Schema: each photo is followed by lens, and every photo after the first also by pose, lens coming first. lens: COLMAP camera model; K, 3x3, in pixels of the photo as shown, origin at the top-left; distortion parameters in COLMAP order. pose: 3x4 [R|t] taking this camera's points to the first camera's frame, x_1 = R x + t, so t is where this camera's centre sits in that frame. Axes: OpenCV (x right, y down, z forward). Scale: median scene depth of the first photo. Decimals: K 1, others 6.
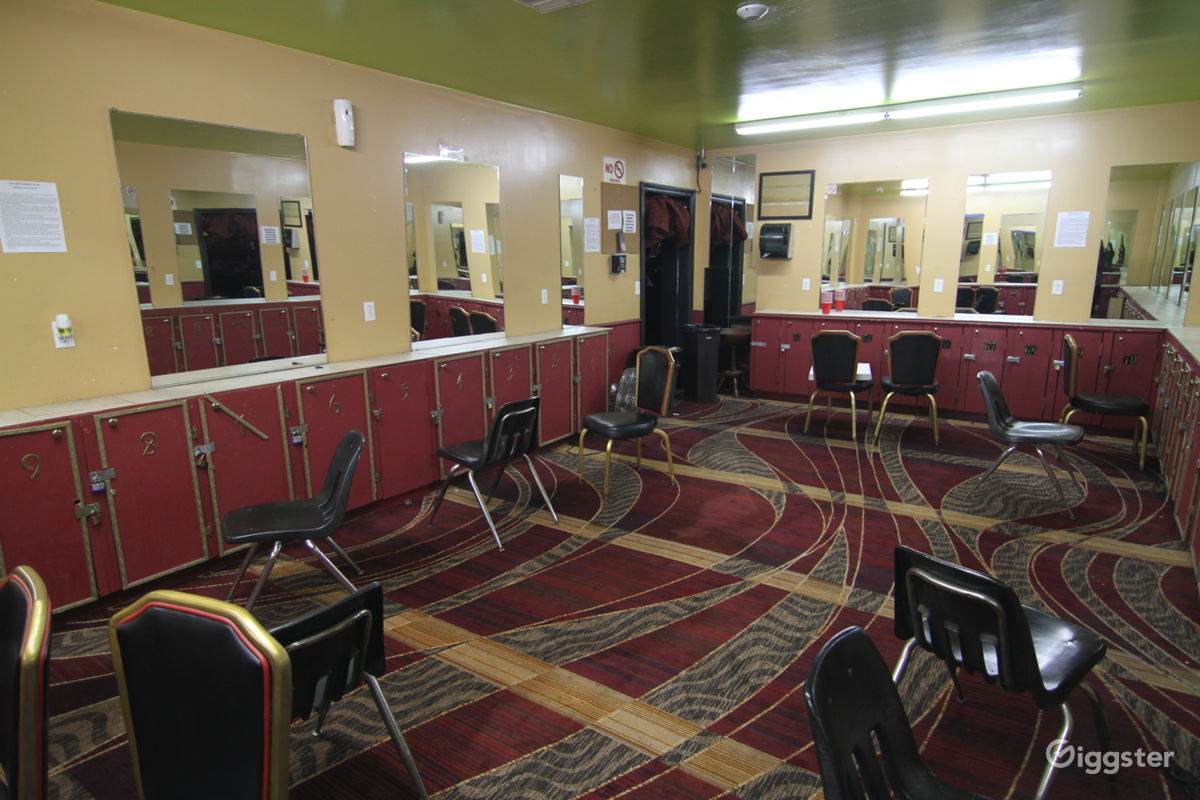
lens RADIAL K [[678.3, 0, 601.9], [0, 678.3, 399.8], [0, 0, 1]] dist [-0.002906, -0.000391]
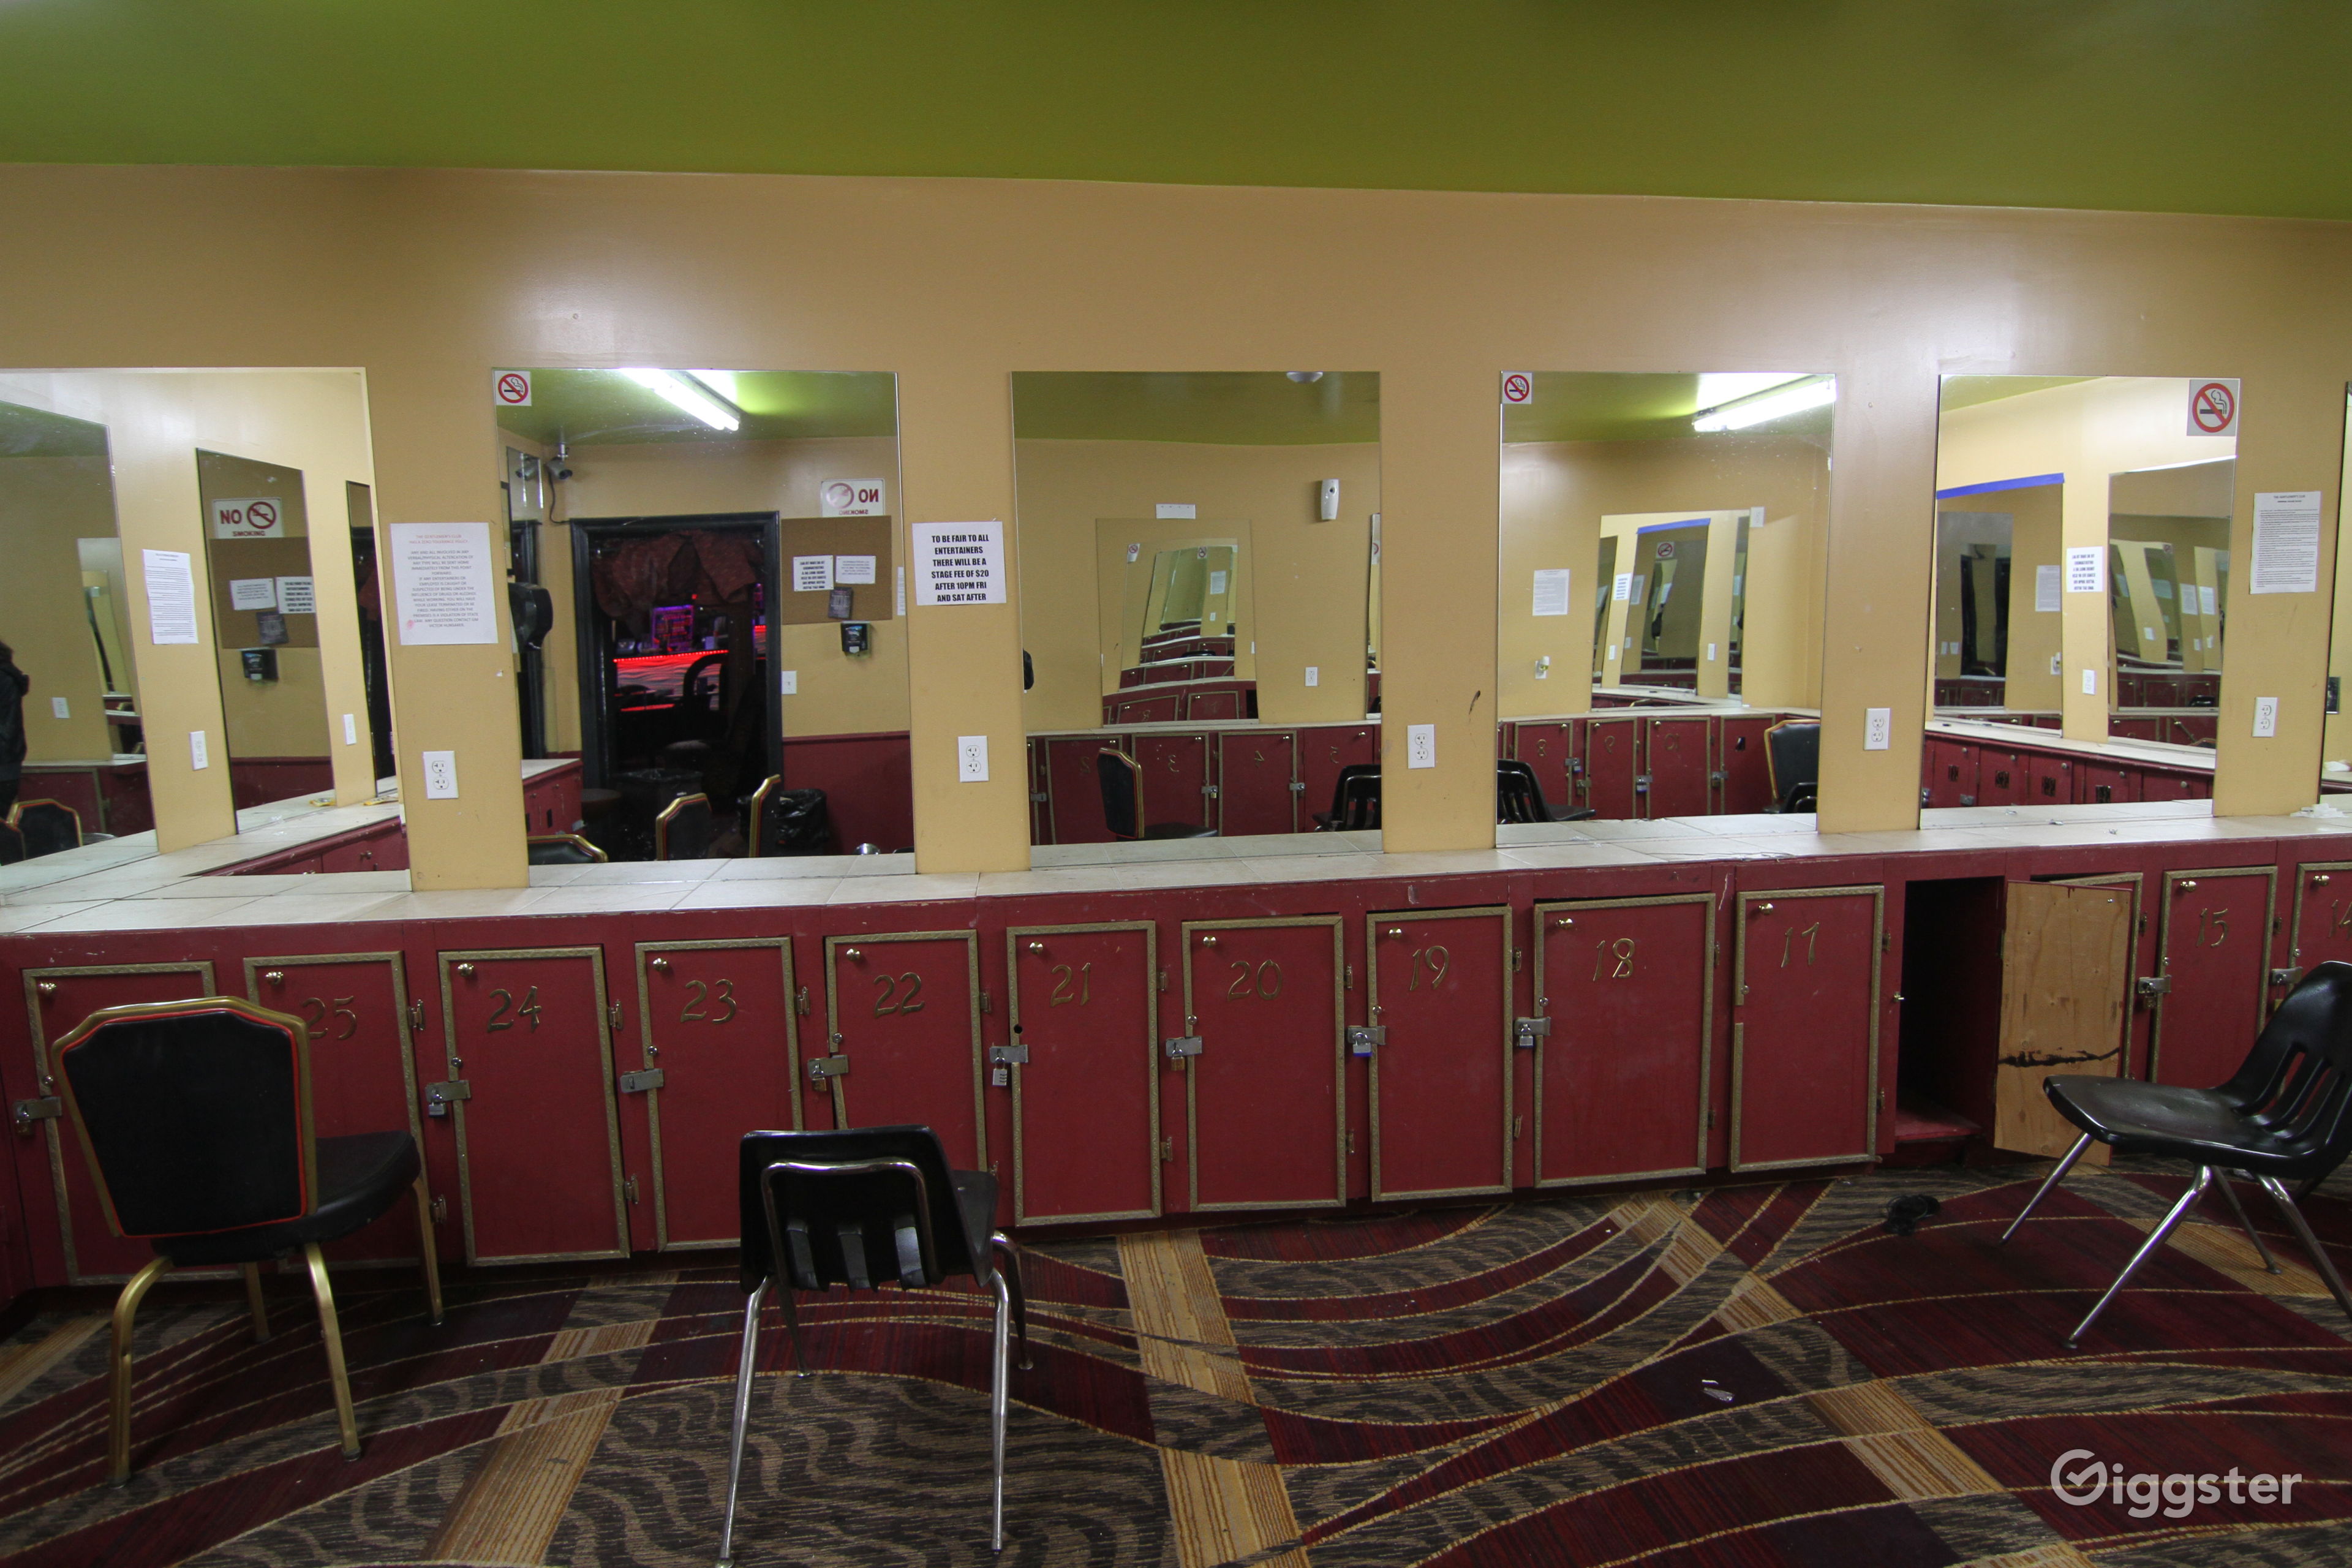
lens RADIAL K [[1329.5, 0, 1176.9], [0, 1329.5, 781.1], [0, 0, 1]] dist [-0.002906, -0.000391]
pose [[-0.670153, -0.070685, 0.738849, 0.146408], [0.181014, 0.949832, 0.255054, -0.321551], [-0.719811, 0.304668, -0.623738, 1.418543]]
